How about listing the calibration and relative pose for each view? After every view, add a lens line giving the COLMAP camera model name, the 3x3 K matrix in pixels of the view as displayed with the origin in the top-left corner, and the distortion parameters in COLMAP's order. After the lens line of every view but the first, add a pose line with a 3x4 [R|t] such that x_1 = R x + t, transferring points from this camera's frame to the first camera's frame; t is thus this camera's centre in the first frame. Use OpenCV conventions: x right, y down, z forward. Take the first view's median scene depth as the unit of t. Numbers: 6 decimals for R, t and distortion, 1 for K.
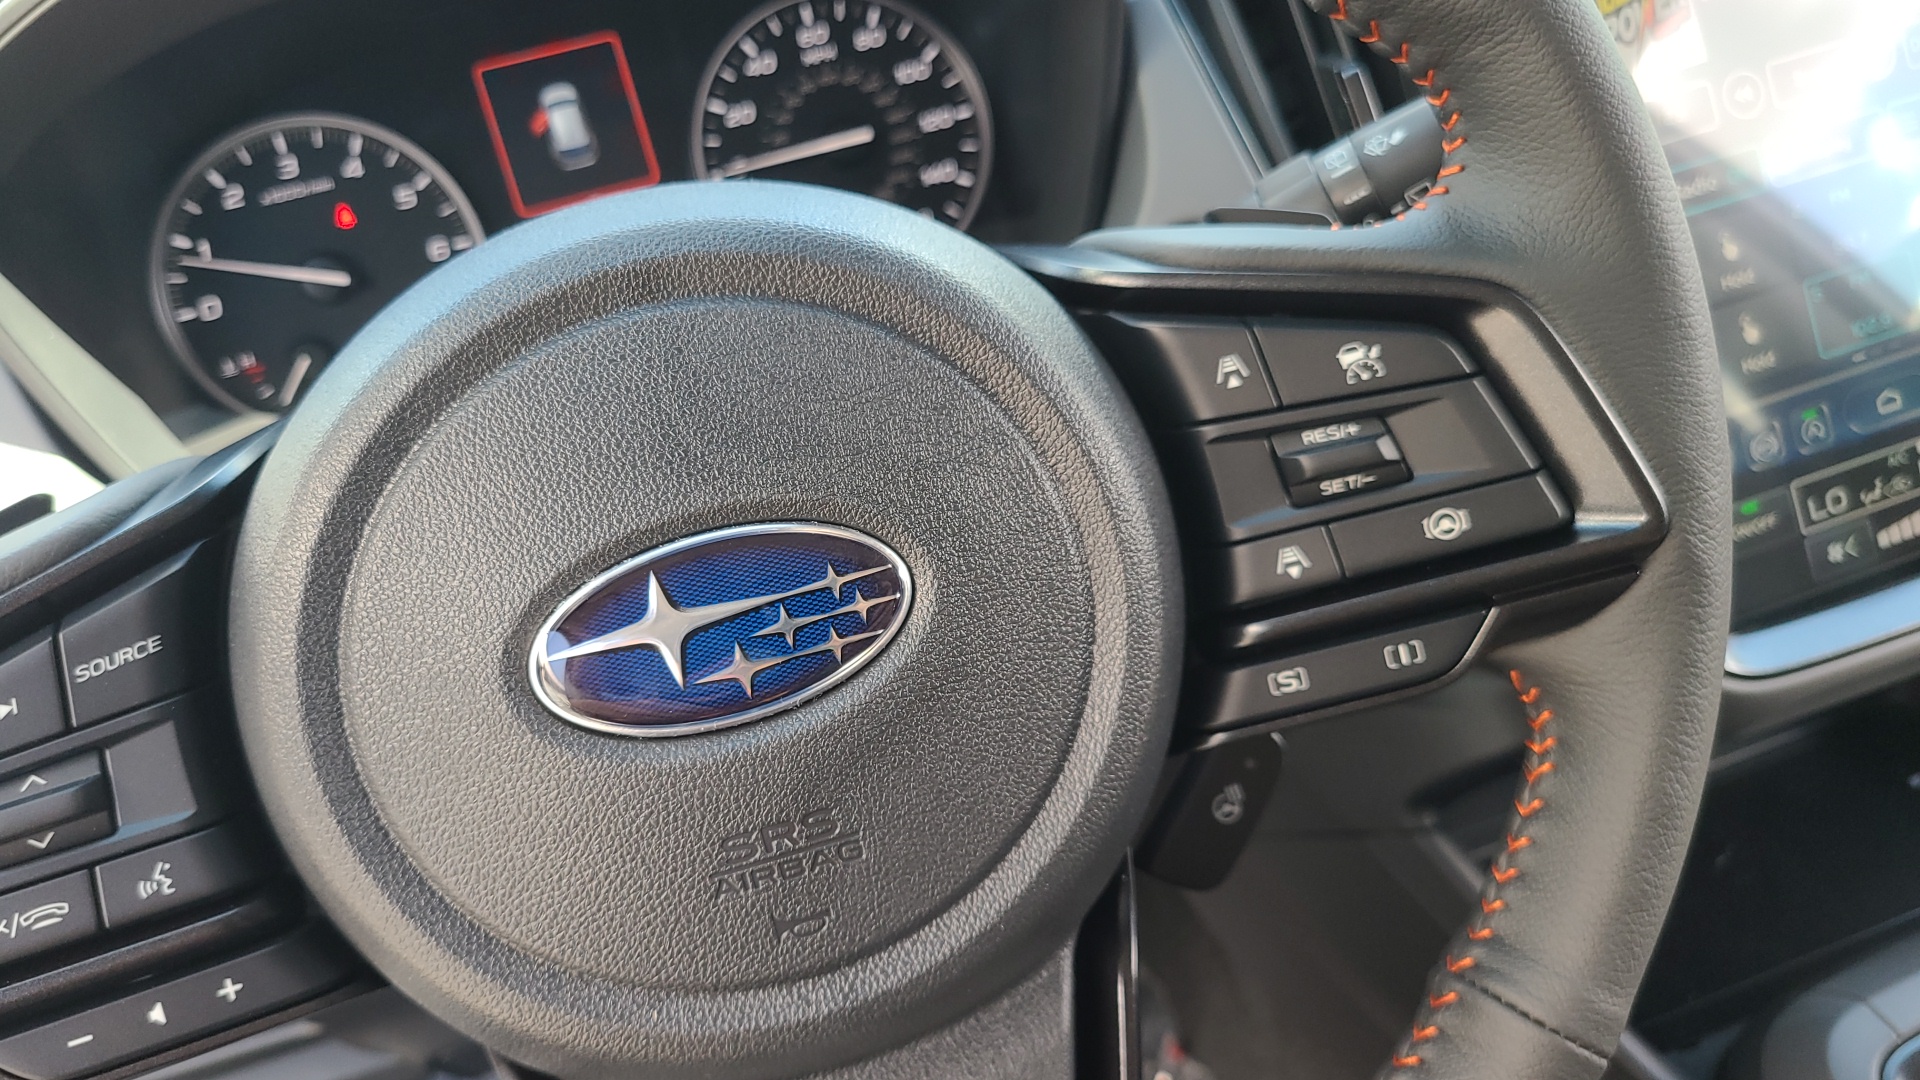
lens RADIAL K [[1457.0, 0, 930.0], [0, 1457.0, 528.8], [0, 0, 1]] dist [0.001937, -0.005077]
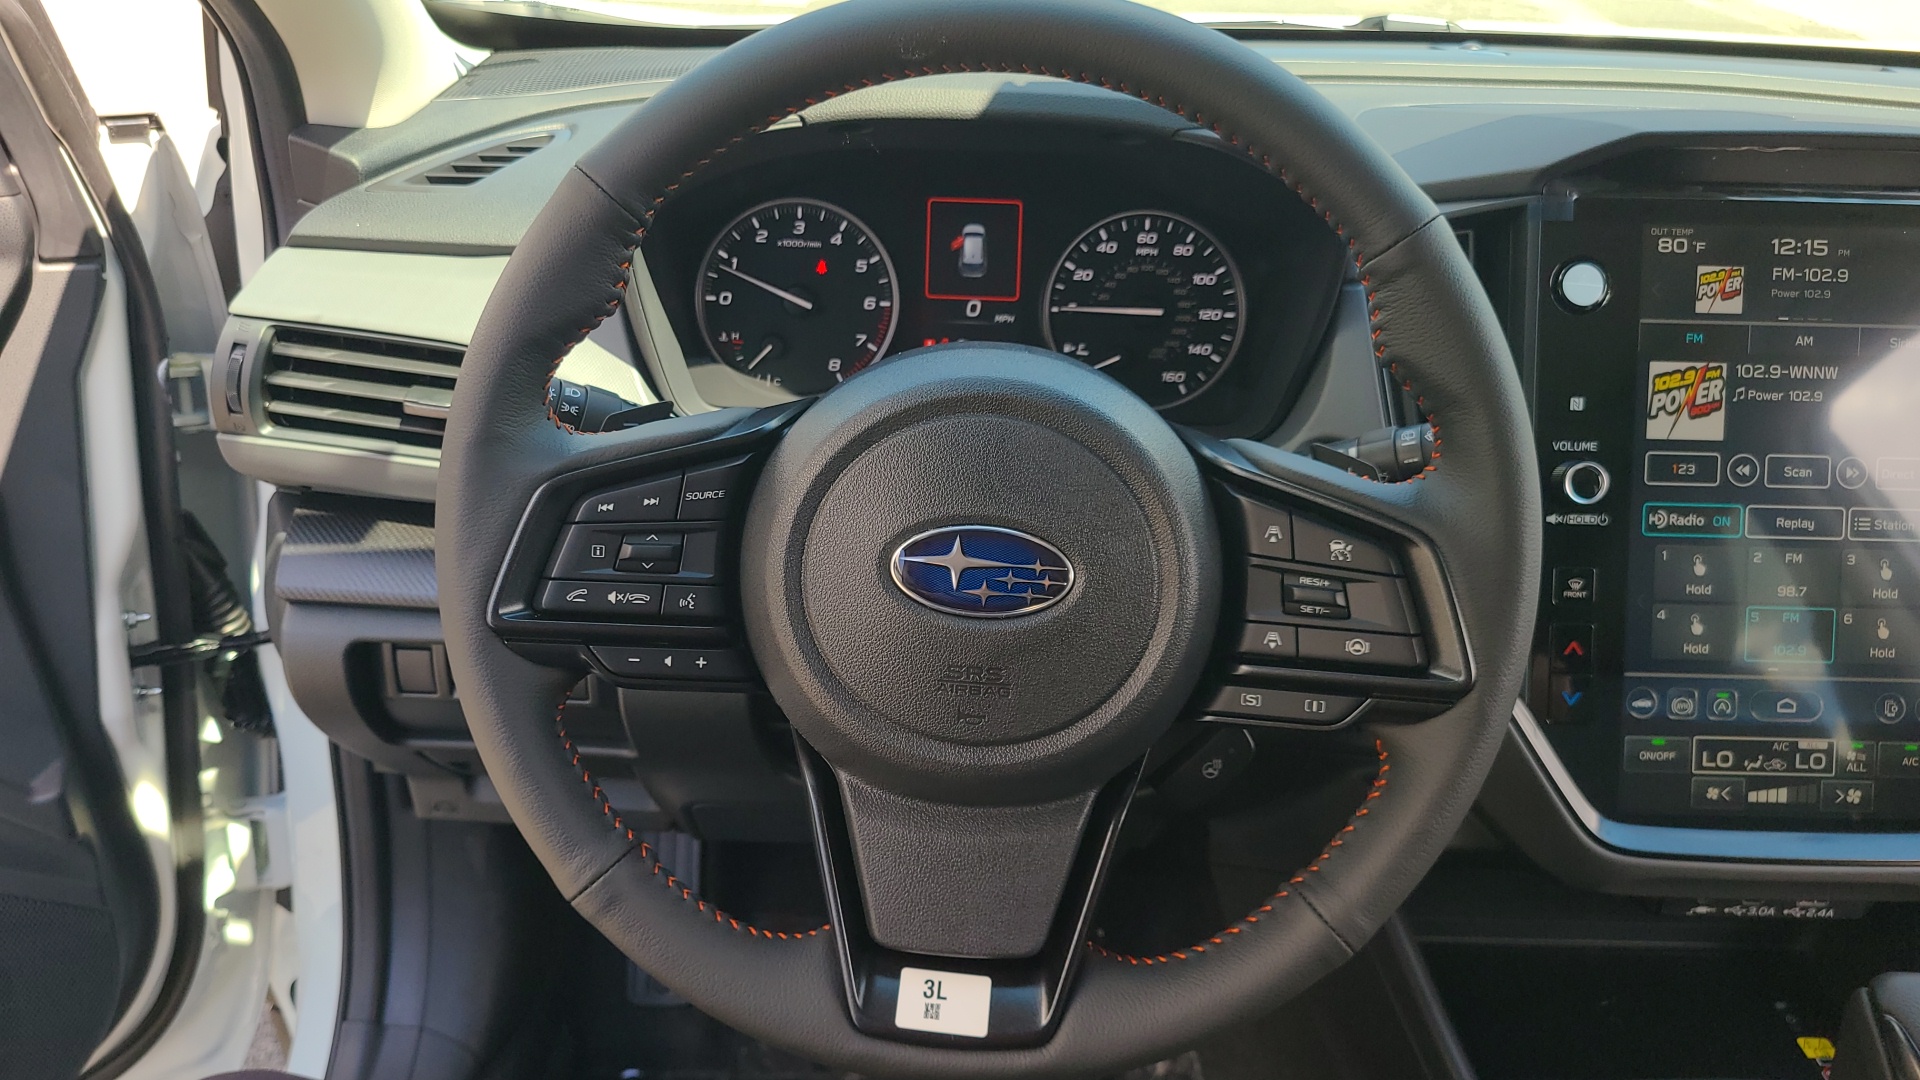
lens RADIAL K [[1435.8, 0, 940.4], [0, 1435.8, 544.2], [0, 0, 1]] dist [0.038908, -0.015318]
pose [[0.935496, 0.317283, -0.155497, 0.105478], [-0.320161, 0.947338, 0.006847, 0.033177], [0.149480, 0.043379, 0.987813, -0.990647]]
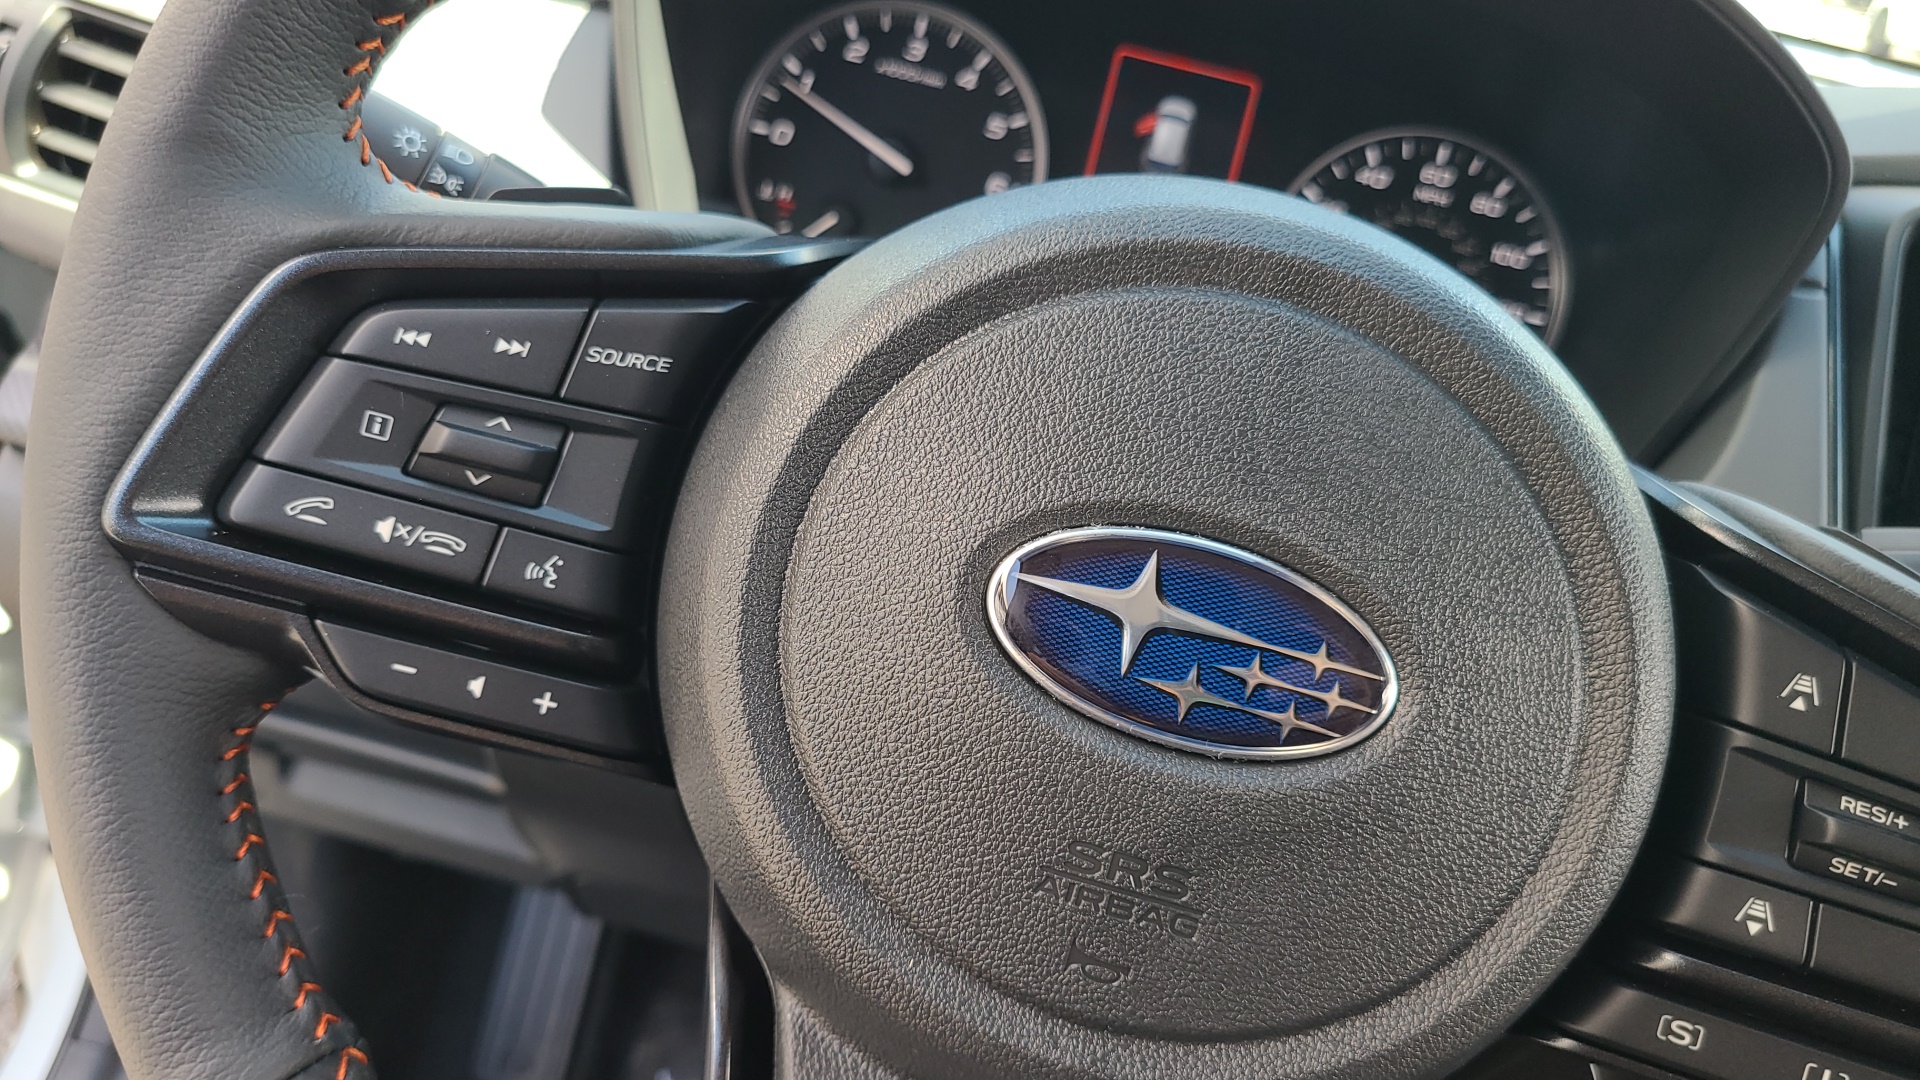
lens RADIAL K [[1454.1, 0, 960.0], [0, 1454.1, 540.0], [0, 0, 1]] dist [-0.000135, 0.001088]
pose [[0.848089, 0.501507, -0.170983, -0.130799], [-0.511033, 0.859448, -0.013934, 0.092590], [0.139963, 0.099196, 0.985175, 0.060302]]
